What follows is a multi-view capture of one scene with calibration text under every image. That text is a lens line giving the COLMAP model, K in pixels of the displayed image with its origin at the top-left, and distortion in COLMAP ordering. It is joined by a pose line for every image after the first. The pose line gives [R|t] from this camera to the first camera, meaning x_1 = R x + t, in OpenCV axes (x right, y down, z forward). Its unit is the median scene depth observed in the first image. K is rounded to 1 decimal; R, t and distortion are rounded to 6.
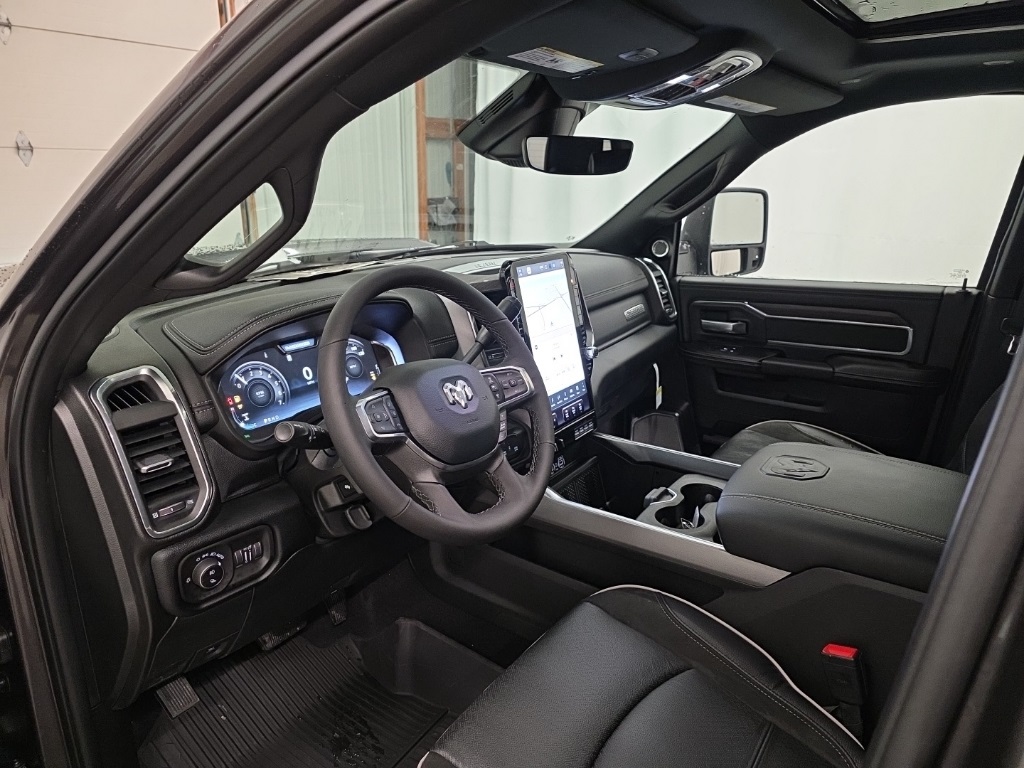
lens RADIAL K [[683.7, 0, 517.3], [0, 683.7, 378.3], [0, 0, 1]] dist [0.051687, -0.041137]
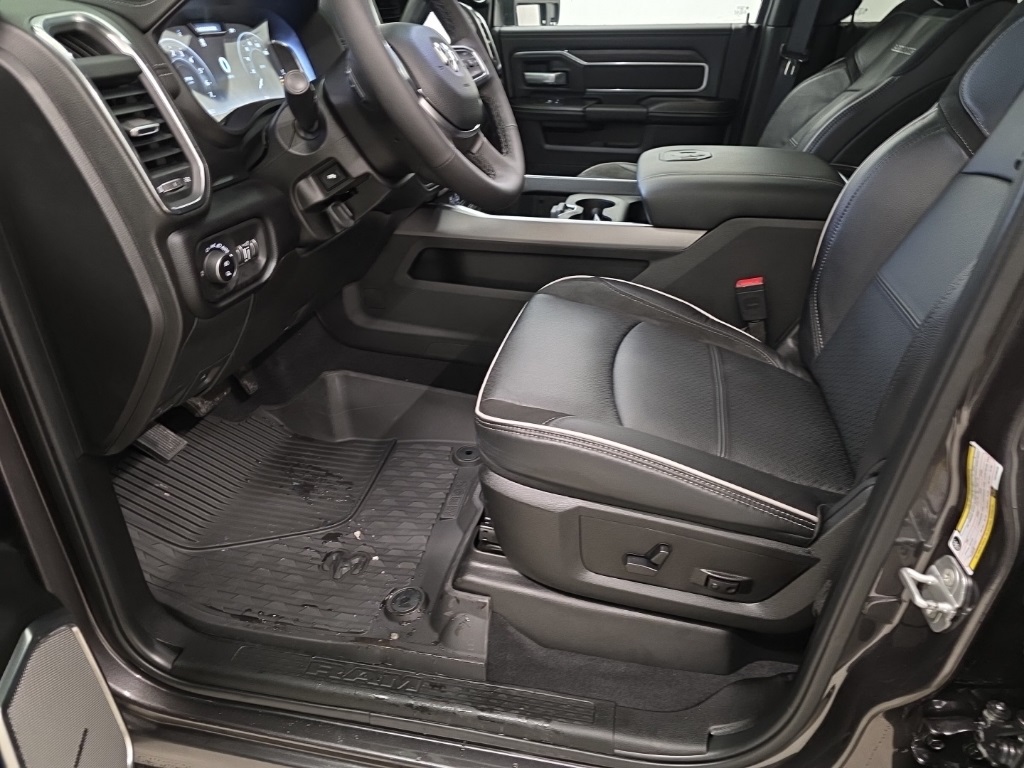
lens RADIAL K [[683.7, 0, 517.3], [0, 683.7, 378.3], [0, 0, 1]] dist [0.051687, -0.041137]
pose [[0.909588, -0.184534, 0.372285, -0.387989], [0.100652, 0.967140, 0.233474, 0.214432], [-0.403136, -0.174894, 0.898273, 0.018741]]
